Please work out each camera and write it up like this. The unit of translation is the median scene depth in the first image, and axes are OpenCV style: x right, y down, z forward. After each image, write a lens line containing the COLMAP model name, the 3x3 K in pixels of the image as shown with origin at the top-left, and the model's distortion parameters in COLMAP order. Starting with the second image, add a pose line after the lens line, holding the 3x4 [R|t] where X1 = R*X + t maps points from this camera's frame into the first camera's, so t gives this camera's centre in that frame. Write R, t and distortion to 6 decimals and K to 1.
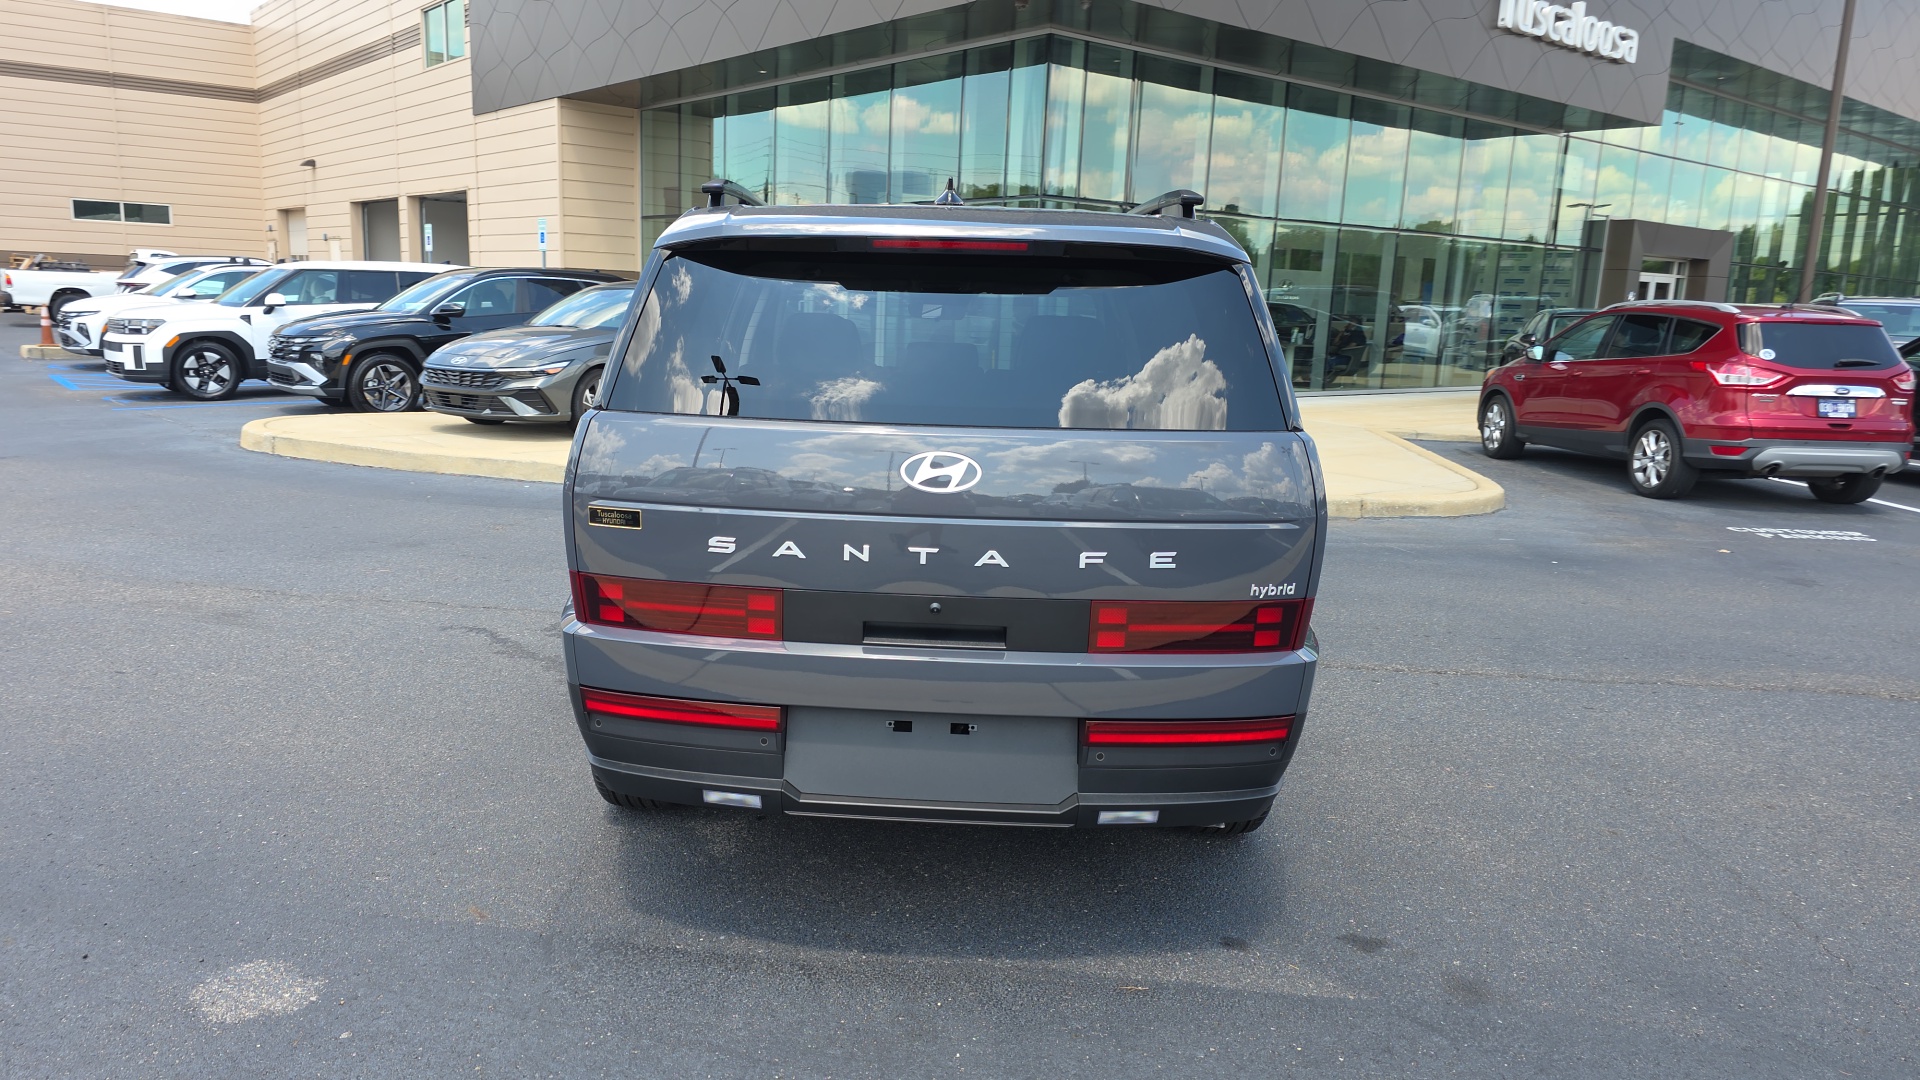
lens RADIAL K [[1267.8, 0, 890.1], [0, 1267.8, 532.8], [0, 0, 1]] dist [0.065953, -0.059071]
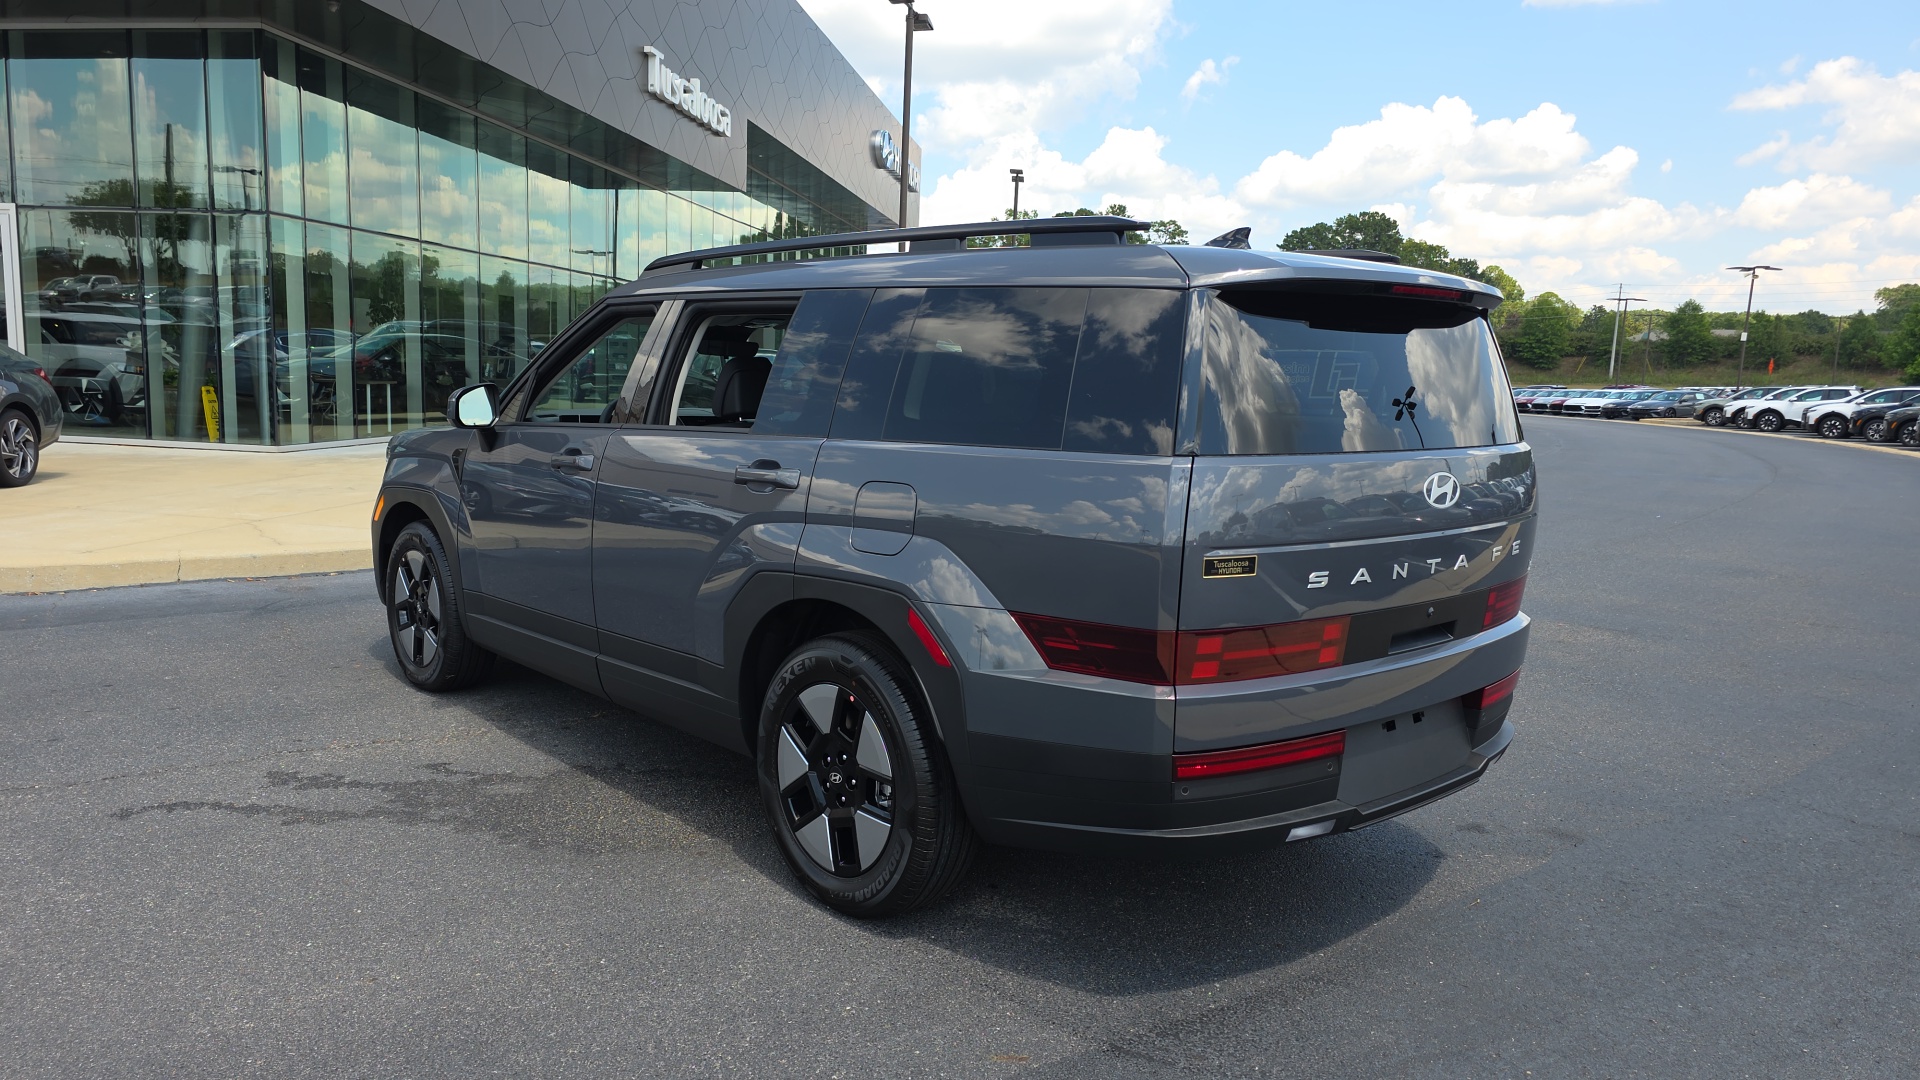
lens RADIAL K [[1267.8, 0, 890.1], [0, 1267.8, 532.8], [0, 0, 1]] dist [0.065953, -0.059071]
pose [[0.740444, -0.099291, 0.664744, -0.487844], [0.115770, 0.993087, 0.019381, -0.040129], [-0.662072, 0.062607, 0.746820, 0.212637]]
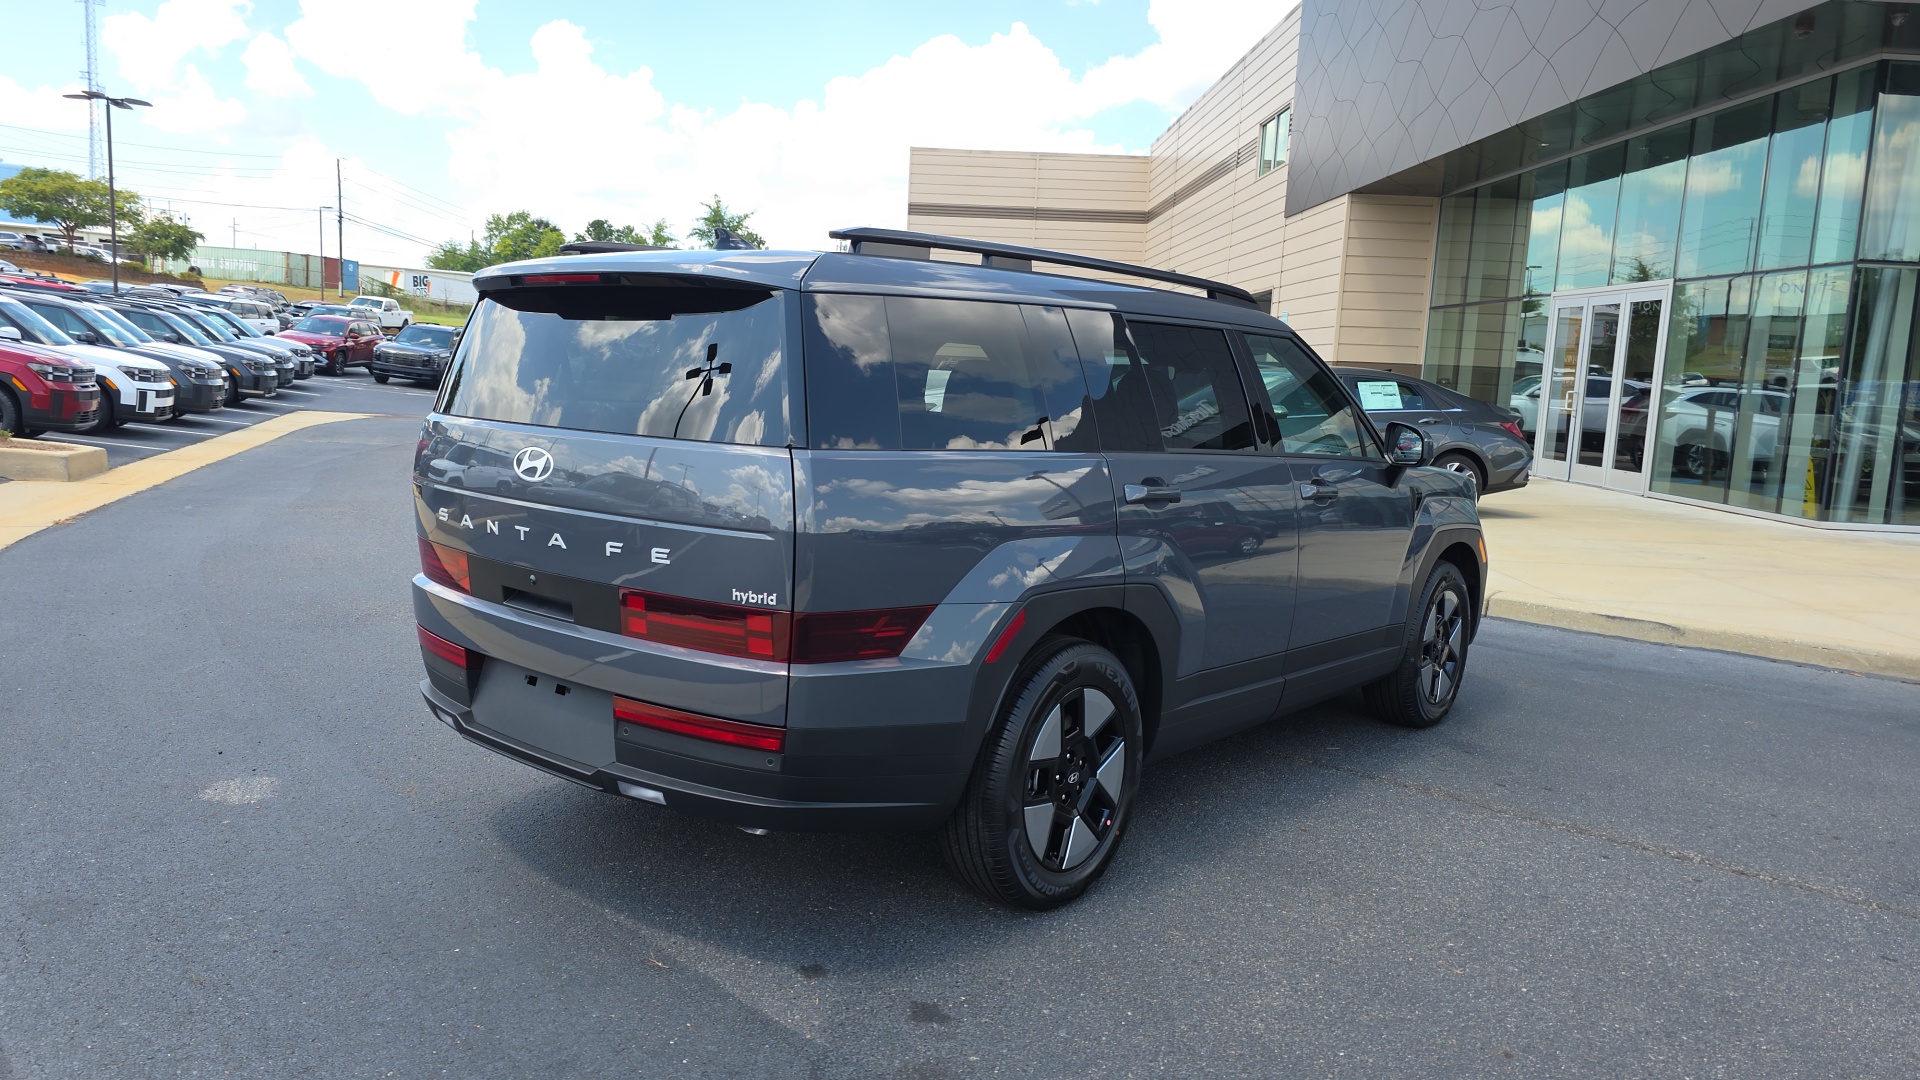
lens RADIAL K [[1288.1, 0, 928.3], [0, 1288.1, 527.9], [0, 0, 1]] dist [0.081256, -0.092903]
pose [[0.785060, 0.077818, -0.614512, 0.489741], [-0.129516, 0.990770, -0.039996, 0.005699], [0.605727, 0.110989, 0.787893, 0.119341]]
